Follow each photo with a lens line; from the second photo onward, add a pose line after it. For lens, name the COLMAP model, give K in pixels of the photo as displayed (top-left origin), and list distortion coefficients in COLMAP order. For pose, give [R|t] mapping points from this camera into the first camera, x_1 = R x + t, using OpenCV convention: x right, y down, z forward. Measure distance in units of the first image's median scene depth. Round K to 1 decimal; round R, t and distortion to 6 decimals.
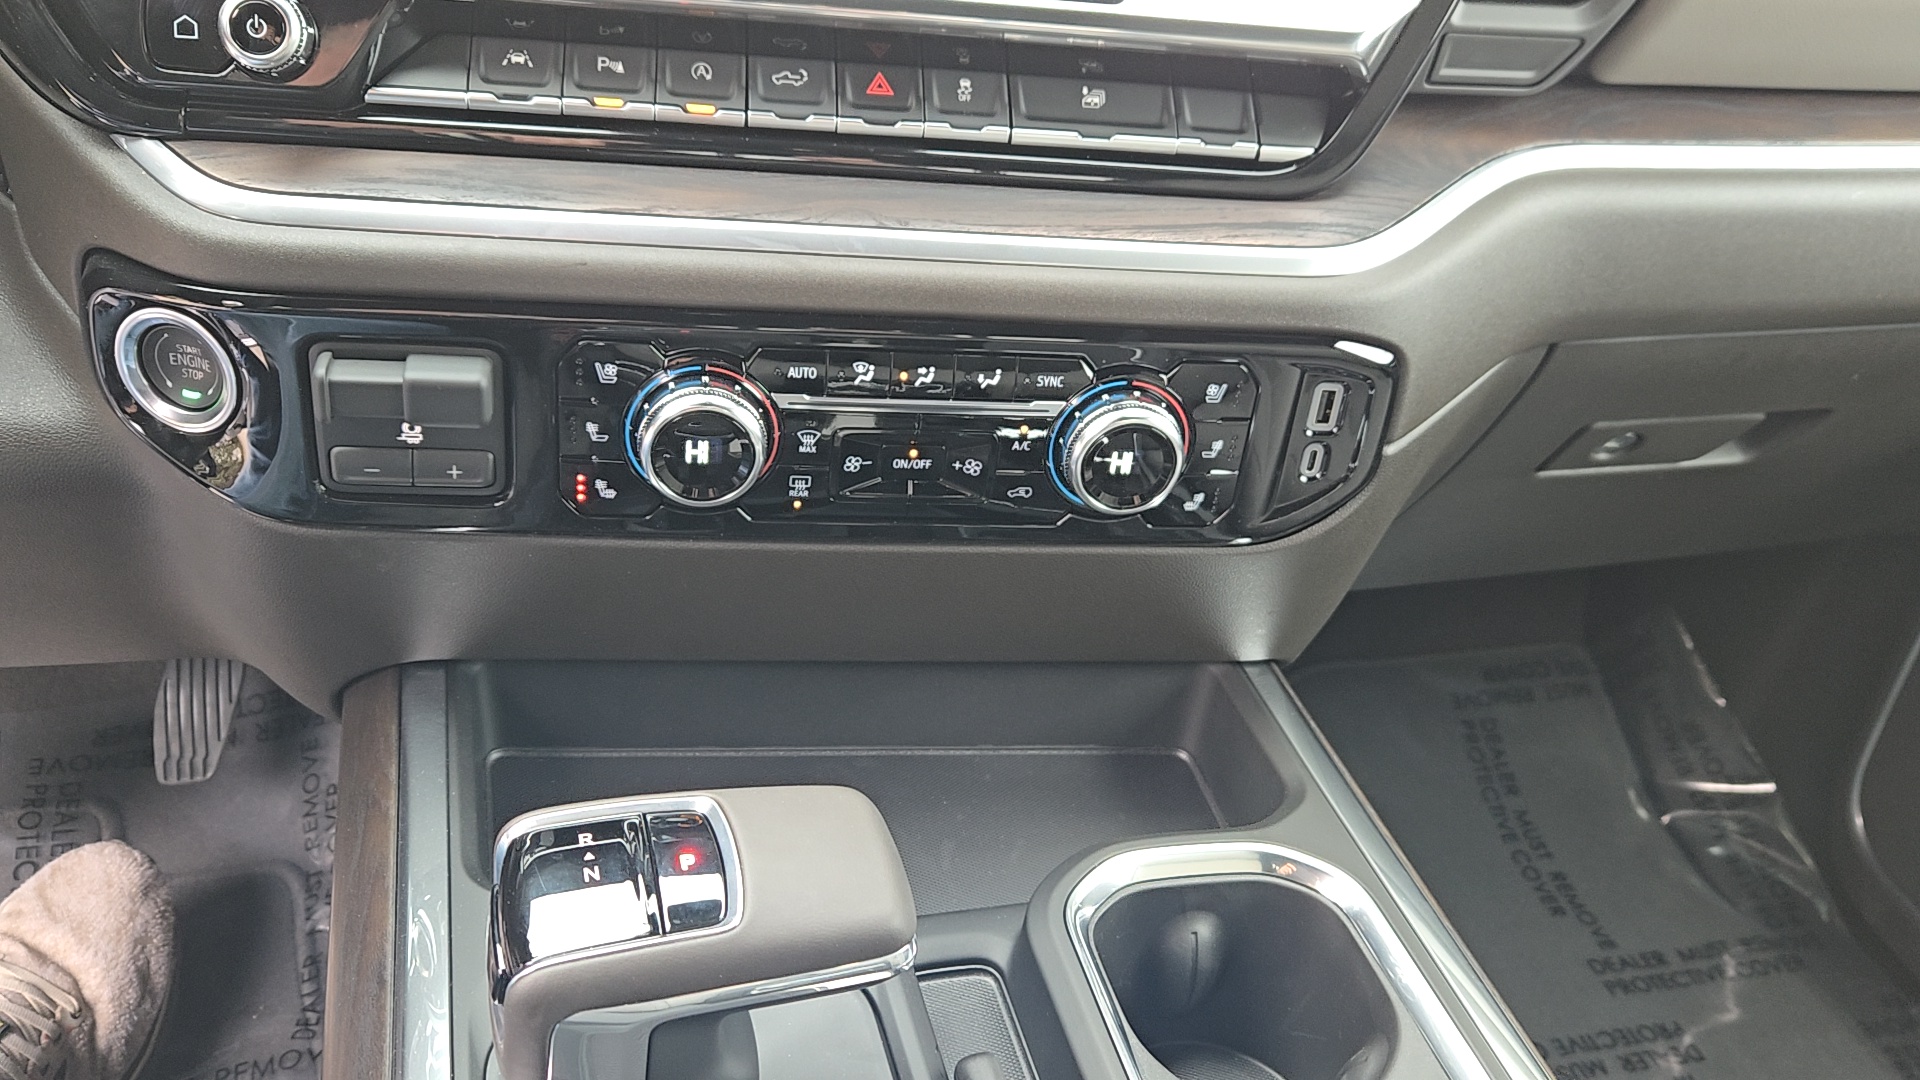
lens RADIAL K [[1610.0, 0, 958.4], [0, 1610.0, 527.2], [0, 0, 1]] dist [0.008653, -0.001158]
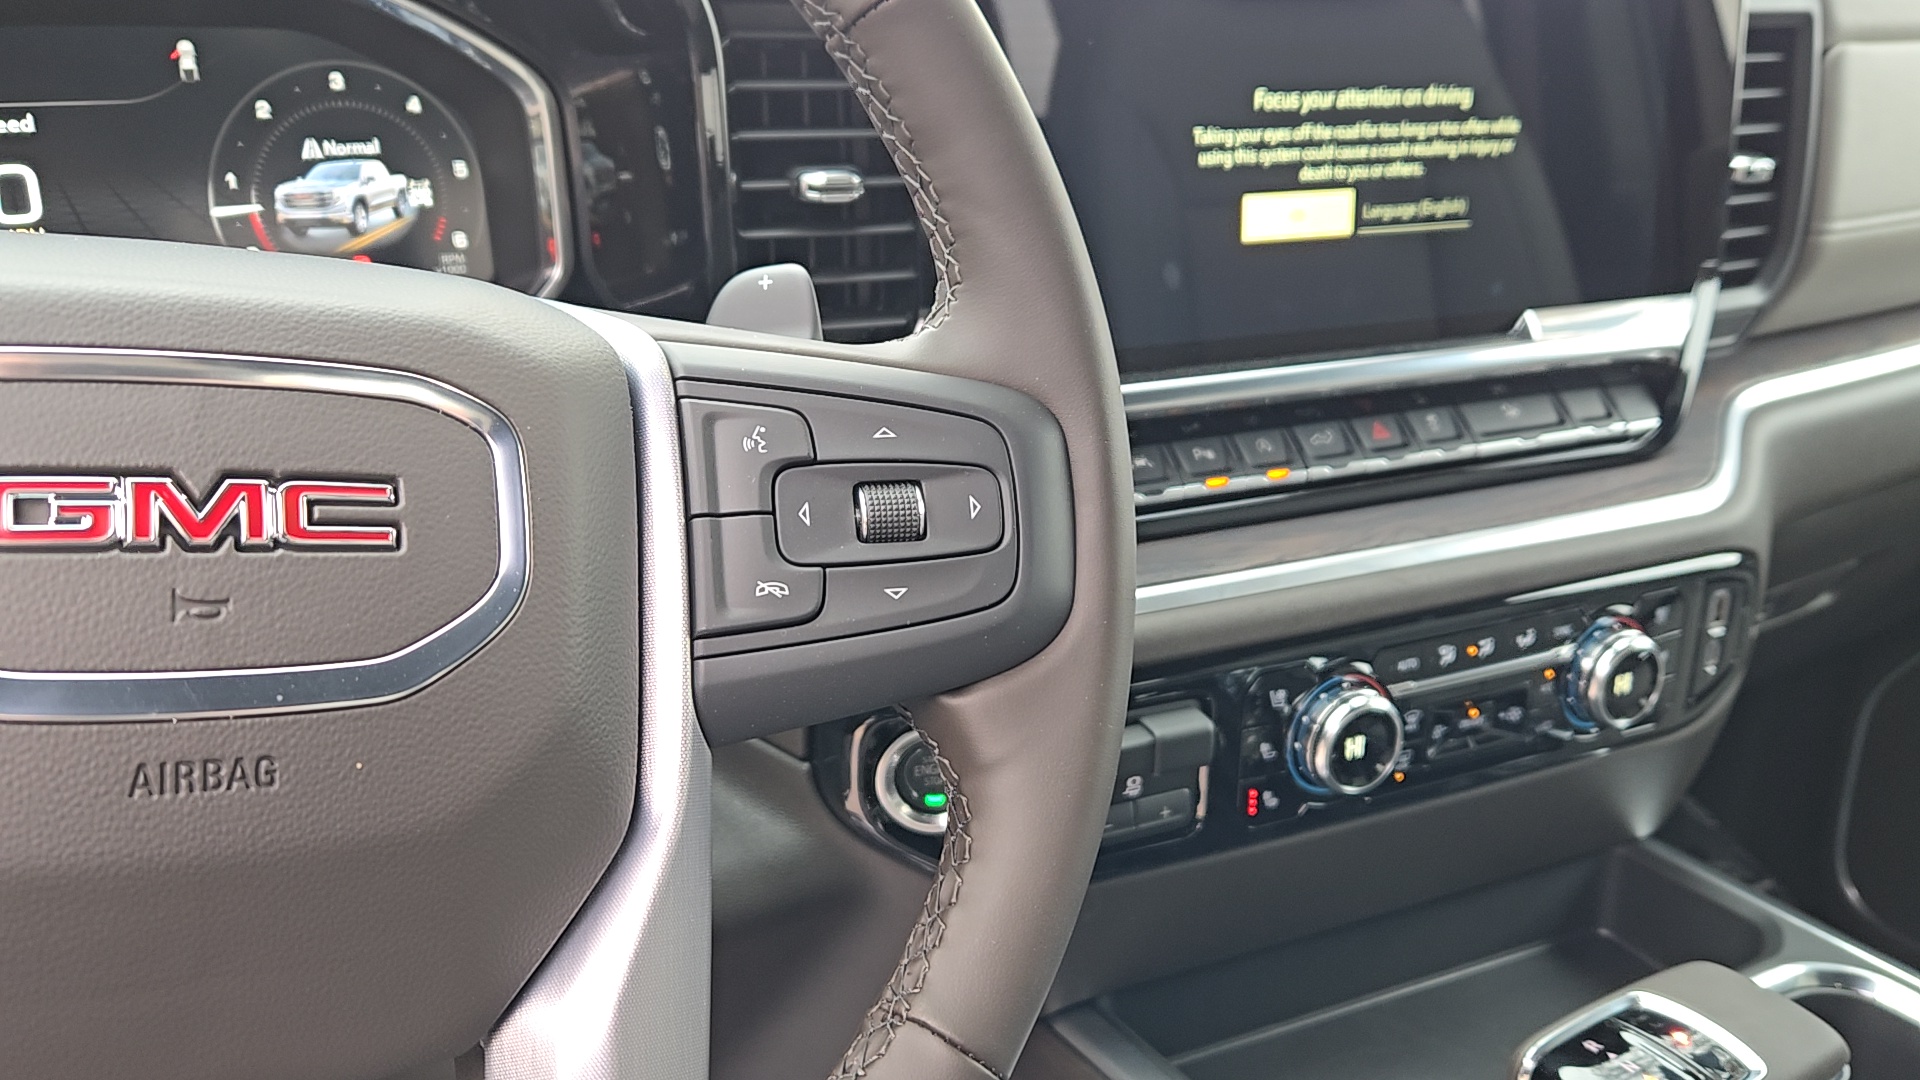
lens RADIAL K [[1632.6, 0, 962.3], [0, 1632.6, 535.2], [0, 0, 1]] dist [-0.000605, -0.011955]
pose [[0.949307, -0.193901, 0.247426, -0.667228], [0.238002, 0.957530, -0.162762, -0.065170], [-0.205358, 0.213399, 0.955138, -0.125587]]
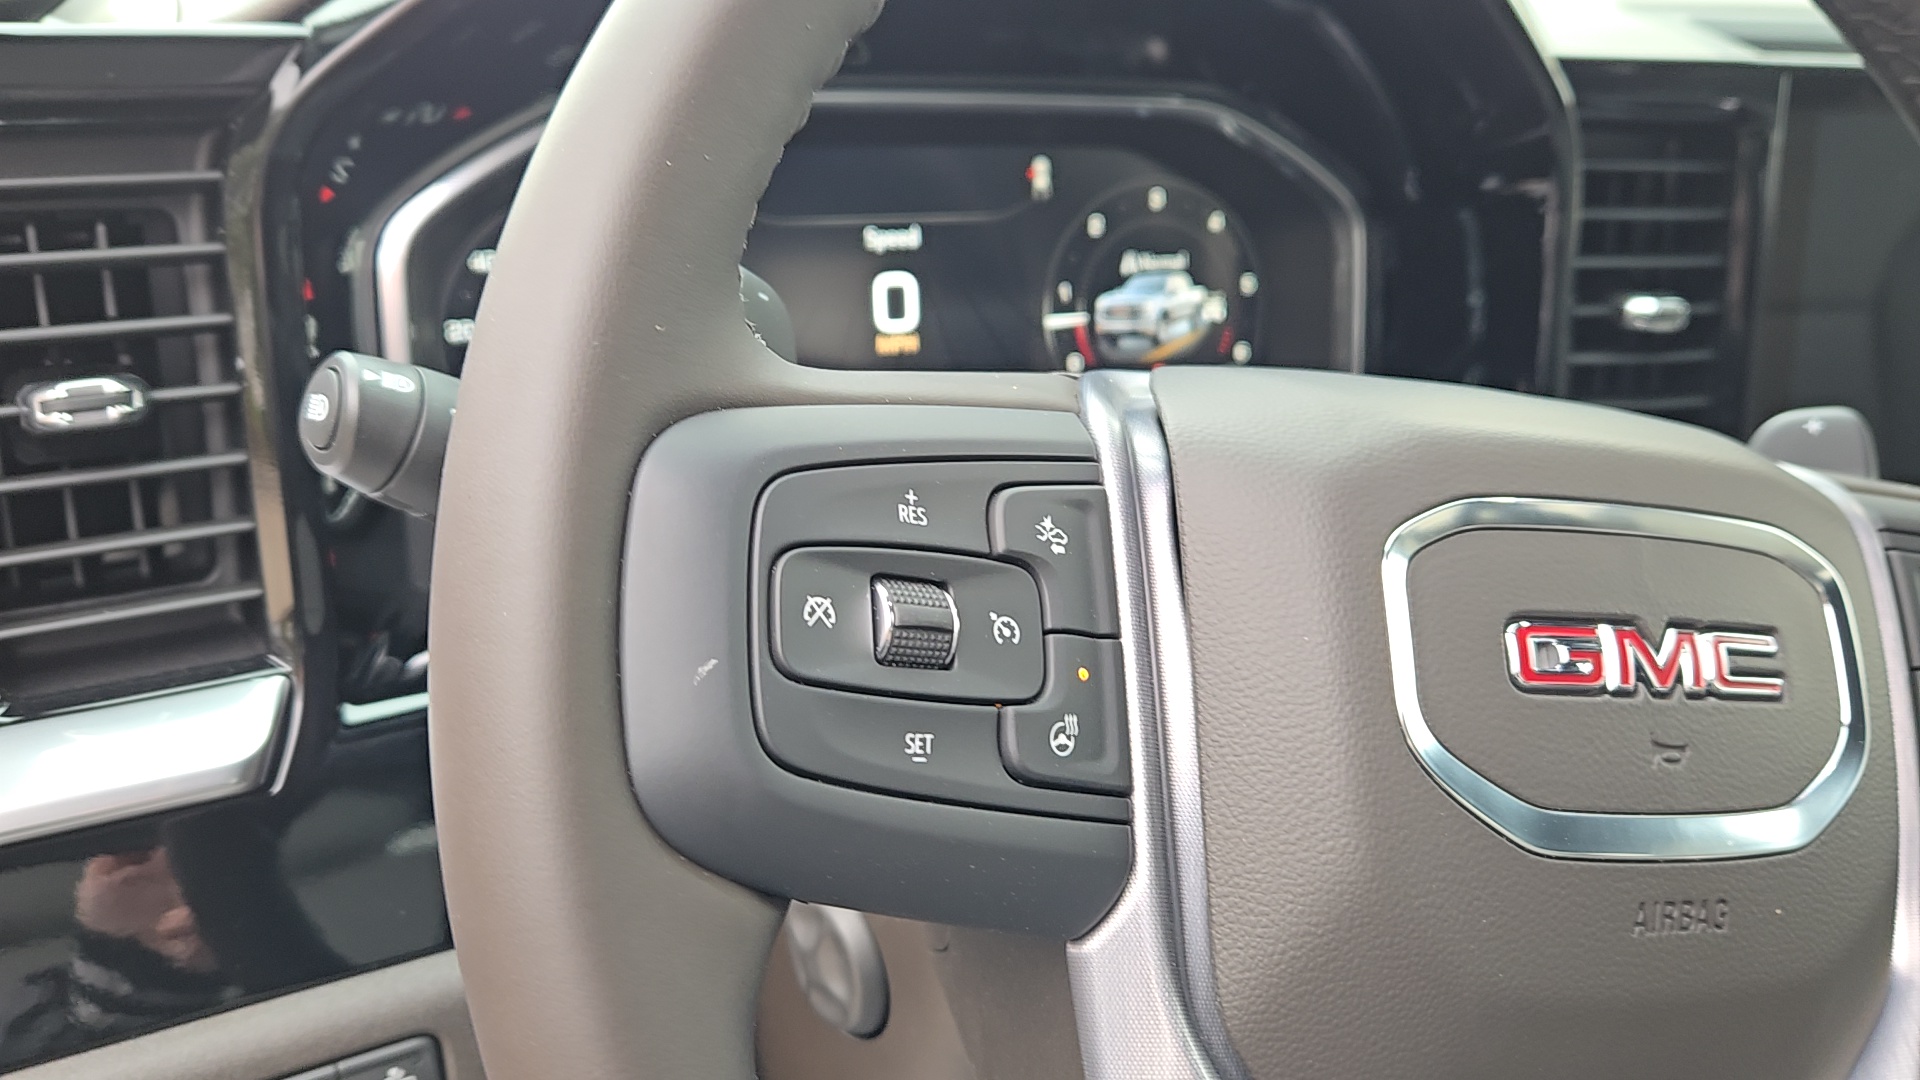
lens RADIAL K [[1651.9, 0, 960.0], [0, 1651.9, 540.0], [0, 0, 1]] dist [-0.007676, -0.017380]
pose [[0.980376, -0.139991, 0.138800, -1.042122], [0.169406, 0.958333, -0.230000, -0.160119], [-0.100819, 0.249000, 0.963242, -0.096477]]
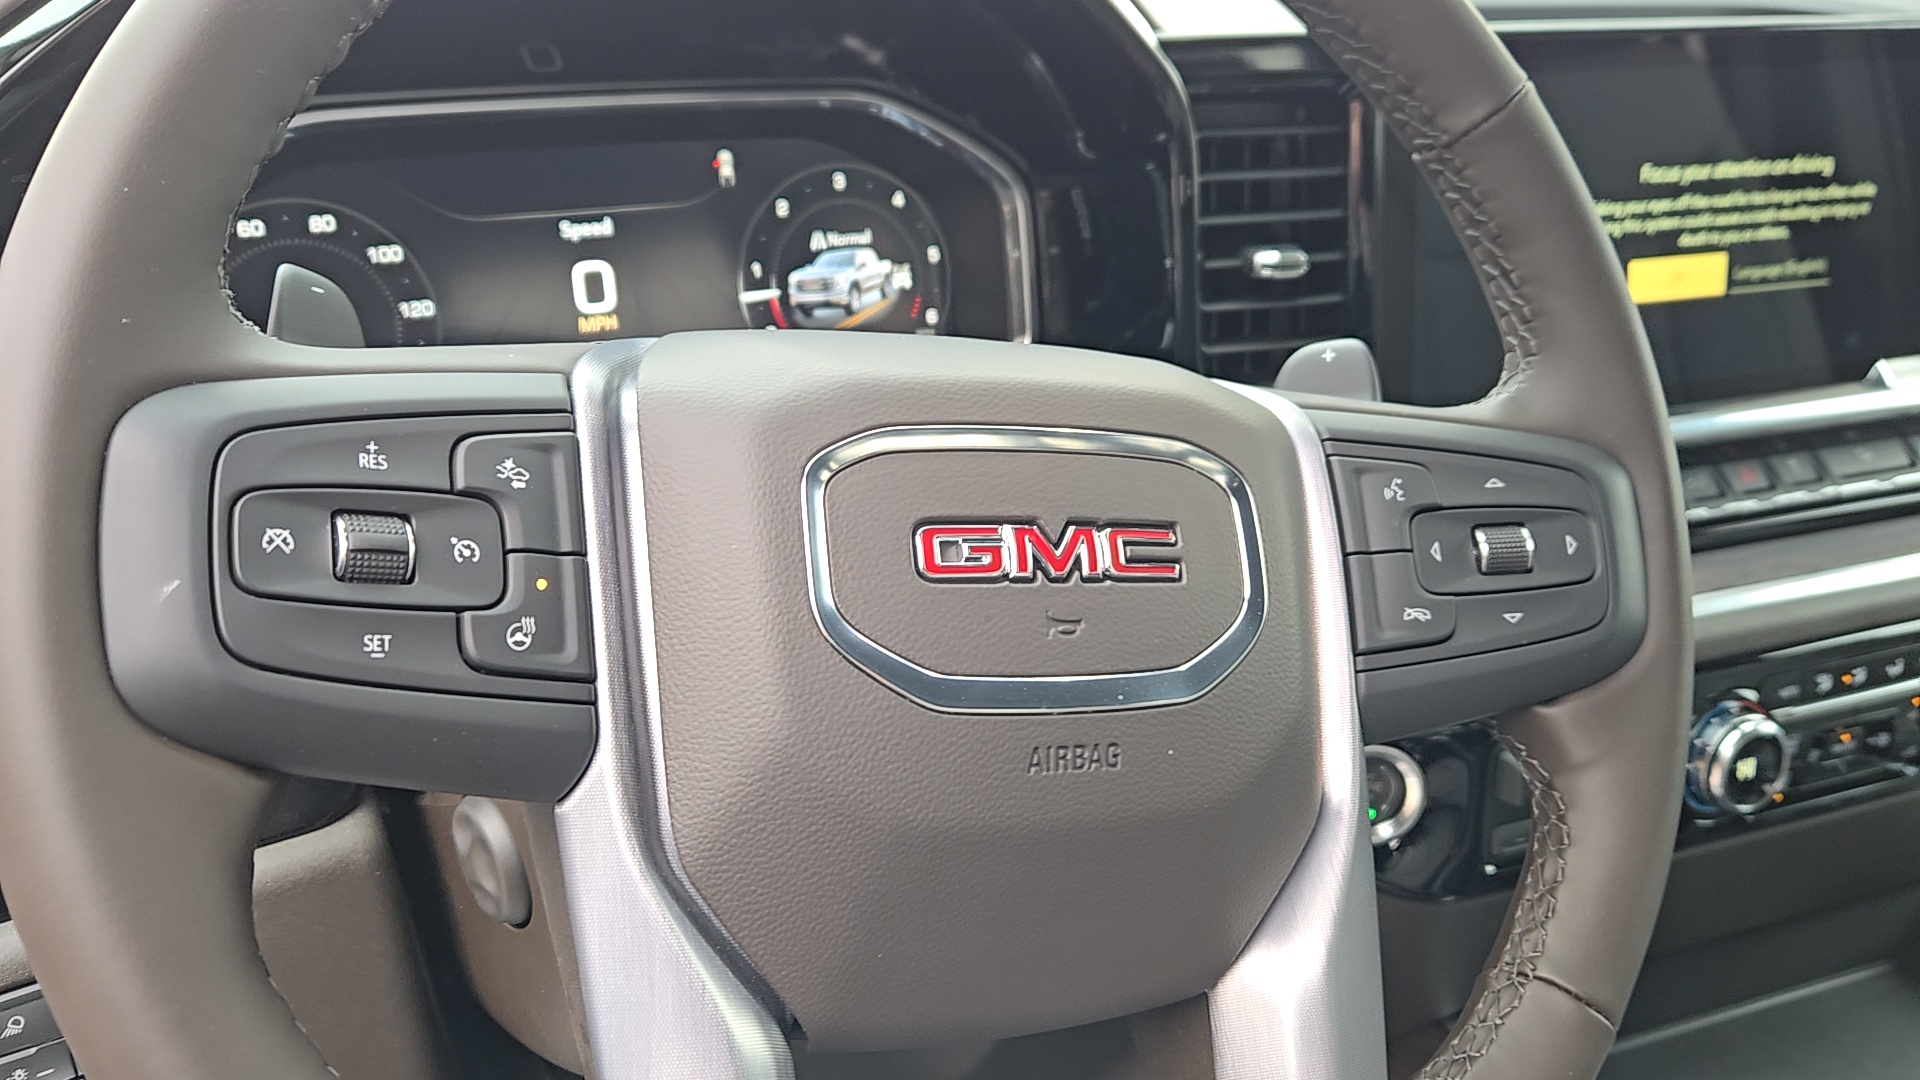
lens RADIAL K [[1632.6, 0, 962.3], [0, 1632.6, 535.2], [0, 0, 1]] dist [-0.000605, -0.011955]
pose [[0.964973, -0.194747, 0.175788, -0.905223], [0.229943, 0.950428, -0.209317, -0.089376], [-0.126309, 0.242406, 0.961917, -0.210204]]
